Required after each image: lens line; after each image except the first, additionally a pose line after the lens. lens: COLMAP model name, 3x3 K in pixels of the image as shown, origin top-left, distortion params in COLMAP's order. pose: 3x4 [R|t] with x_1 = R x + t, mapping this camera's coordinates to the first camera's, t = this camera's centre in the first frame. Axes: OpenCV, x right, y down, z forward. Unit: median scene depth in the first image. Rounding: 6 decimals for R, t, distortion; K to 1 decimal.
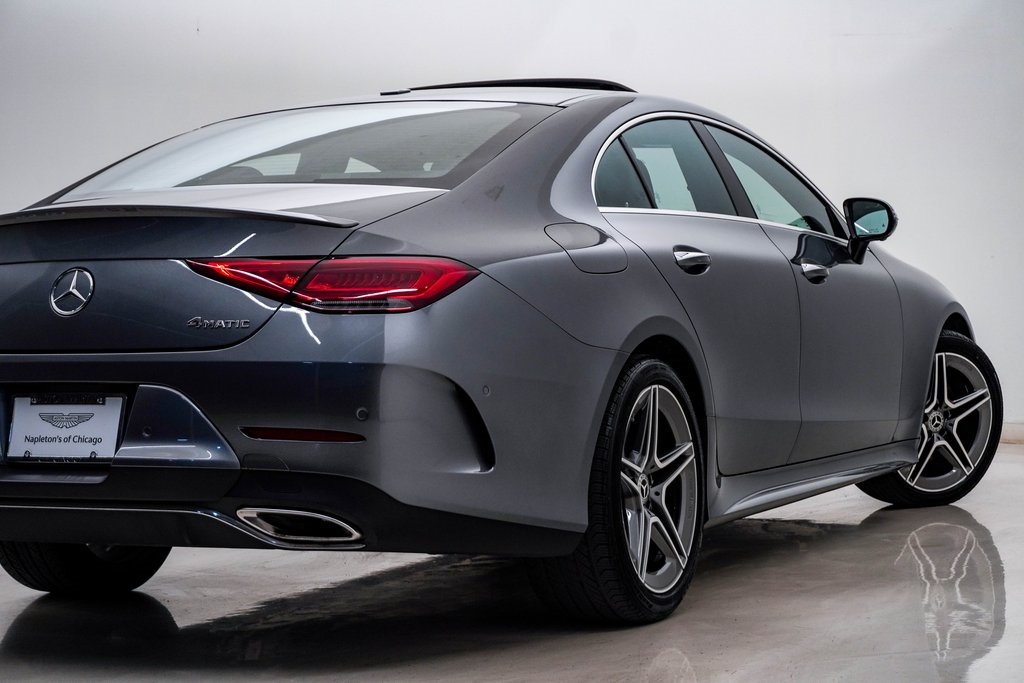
lens RADIAL K [[2196.8, 0, 516.3], [0, 2196.8, 340.1], [0, 0, 1]] dist [-0.004257, 0.000000]
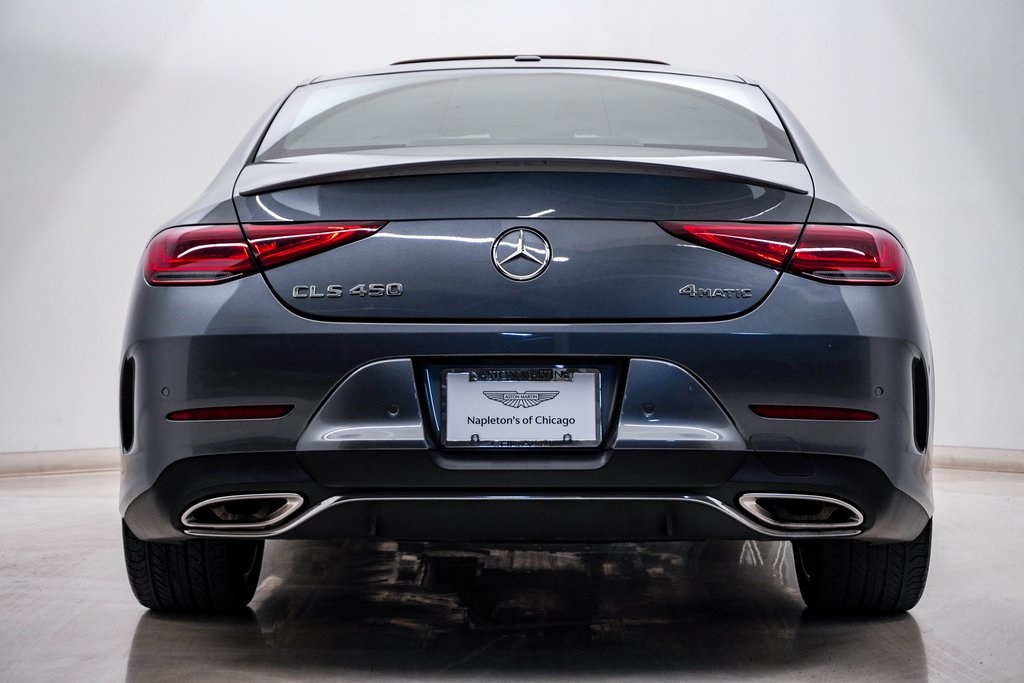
lens RADIAL K [[2196.8, 0, 512.4], [0, 2196.8, 340.1], [0, 0, 1]] dist [-0.004257, 0.000000]
pose [[0.894698, 0.017015, 0.446348, -0.599742], [-0.011129, 0.999813, -0.015807, 0.026880], [-0.446533, 0.009175, 0.894720, 0.212744]]
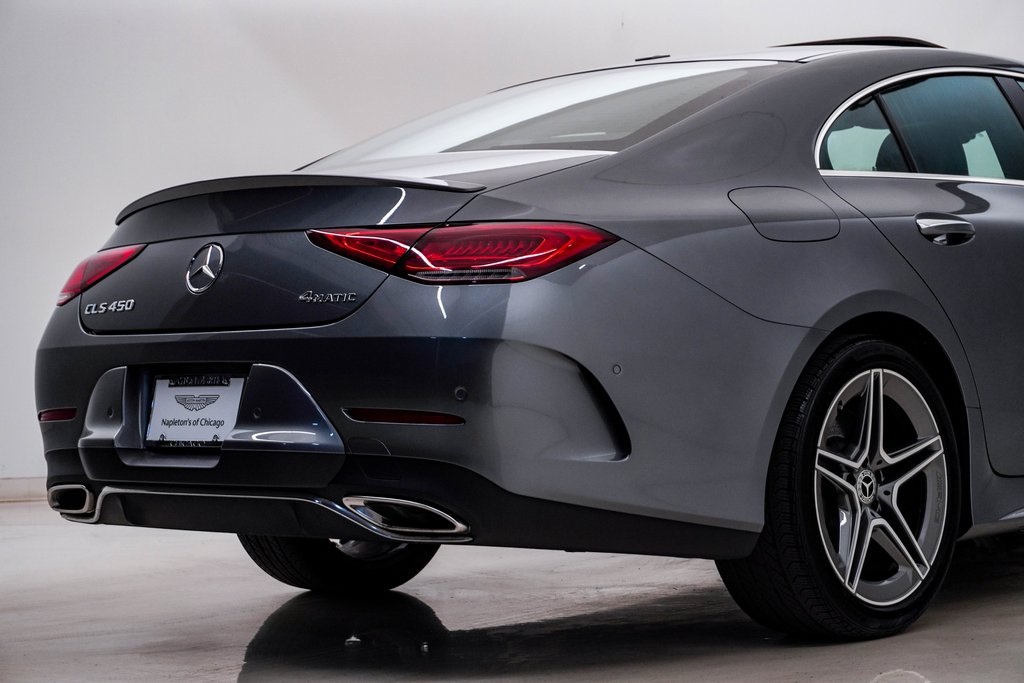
lens RADIAL K [[2196.8, 0, 512.1], [0, 2196.8, 345.0], [0, 0, 1]] dist [-0.004257, 0.000000]
pose [[0.952770, -0.006038, -0.303632, 0.215214], [0.003410, 0.999952, -0.009183, 0.020730], [0.303673, 0.007714, 0.952745, 0.130971]]
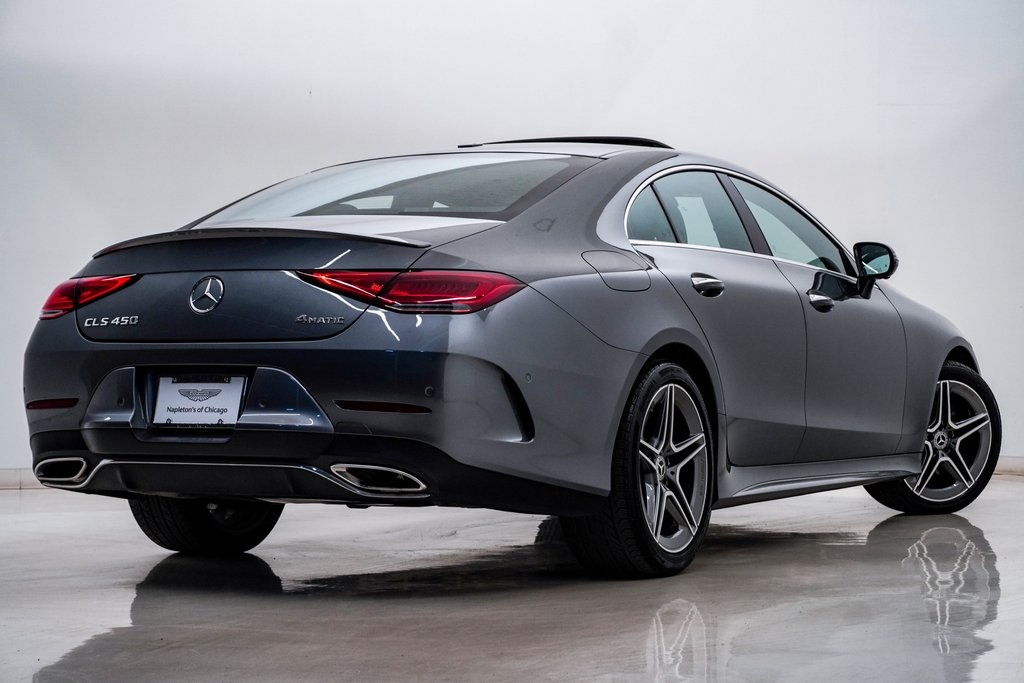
lens RADIAL K [[2196.8, 0, 508.5], [0, 2196.8, 339.1], [0, 0, 1]] dist [-0.004257, 0.000000]
pose [[0.998478, 0.018964, -0.051793, 0.039597], [-0.020528, 0.999344, -0.029831, 0.038311], [0.051193, 0.030849, 0.998212, -0.265015]]
